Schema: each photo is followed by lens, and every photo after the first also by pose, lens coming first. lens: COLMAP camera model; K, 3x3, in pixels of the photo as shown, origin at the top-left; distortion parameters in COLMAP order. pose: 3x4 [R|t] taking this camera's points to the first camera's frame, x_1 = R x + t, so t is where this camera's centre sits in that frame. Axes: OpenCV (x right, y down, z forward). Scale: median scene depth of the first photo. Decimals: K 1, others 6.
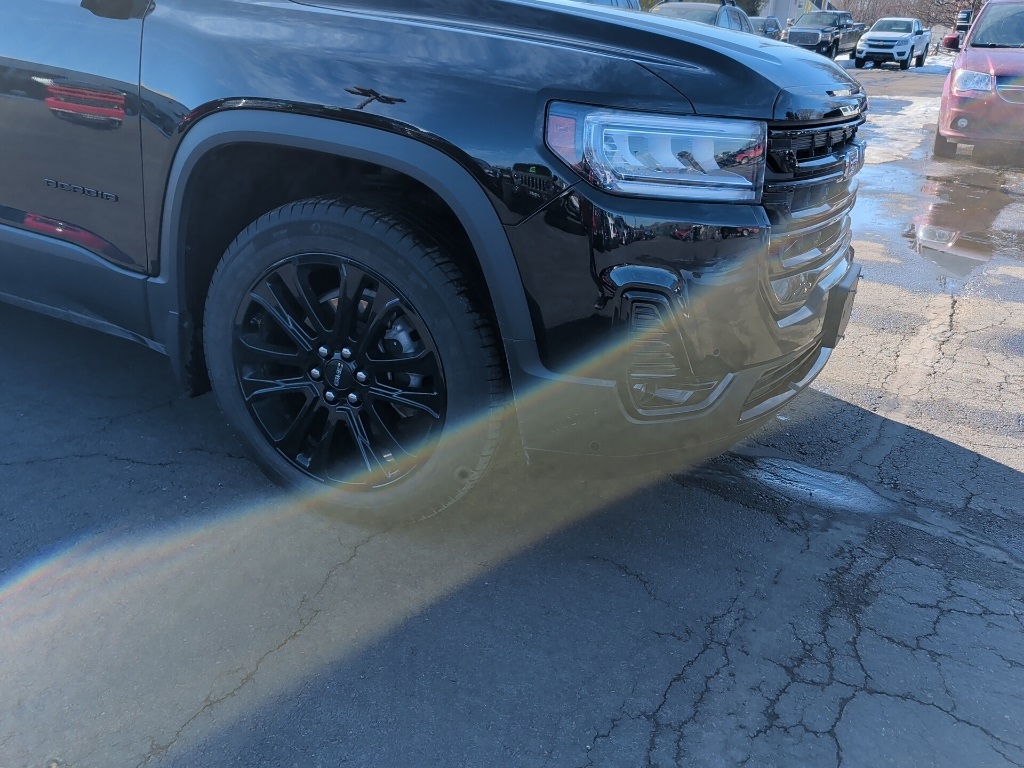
lens RADIAL K [[860.4, 0, 516.4], [0, 860.4, 383.8], [0, 0, 1]] dist [0.003306, -0.005396]
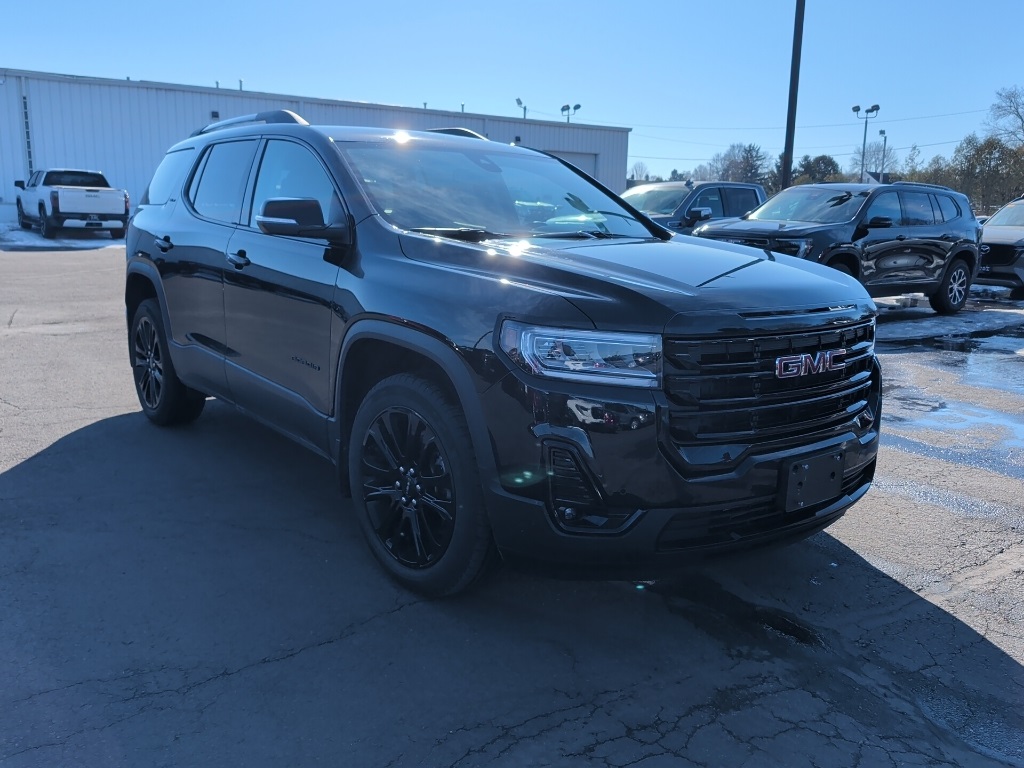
lens RADIAL K [[860.4, 0, 516.4], [0, 860.4, 383.8], [0, 0, 1]] dist [0.003306, -0.005396]
pose [[0.911104, 0.049870, -0.409148, 0.594883], [-0.136255, 0.973288, -0.184786, 0.070197], [0.389003, 0.224108, 0.893561, -0.337648]]
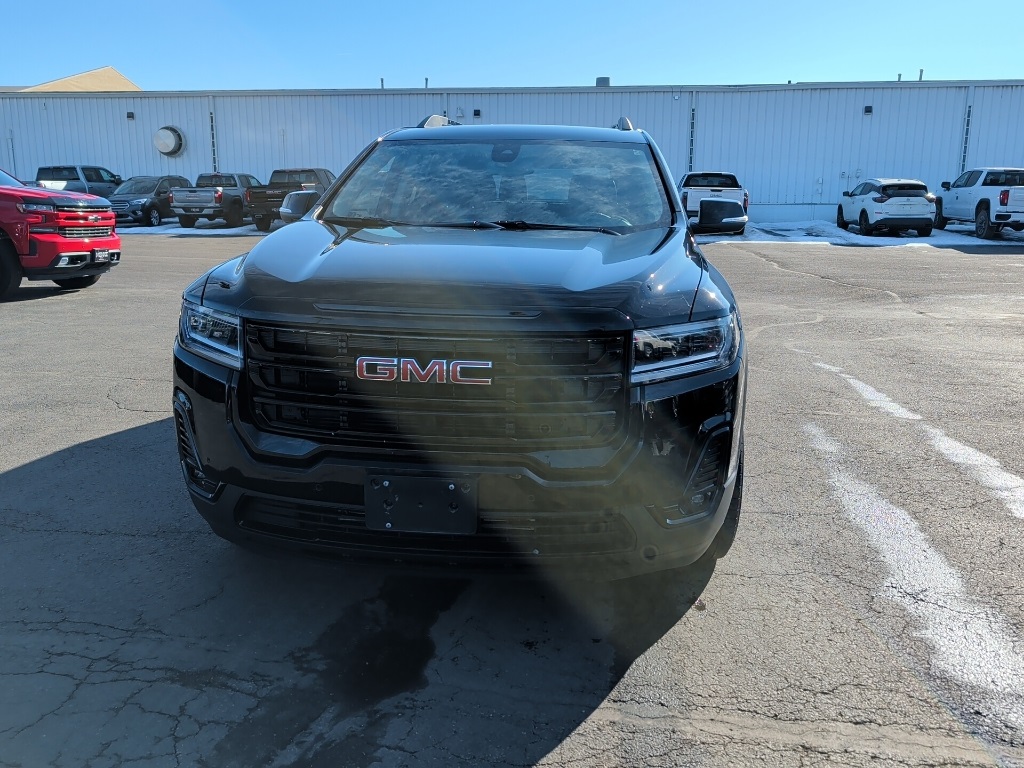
lens RADIAL K [[860.4, 0, 516.4], [0, 860.4, 383.8], [0, 0, 1]] dist [0.003306, -0.005396]
pose [[0.350536, 0.148874, -0.924641, 1.668982], [-0.352976, 0.935481, 0.016804, -0.350952], [0.867486, 0.320486, 0.380469, 0.790560]]
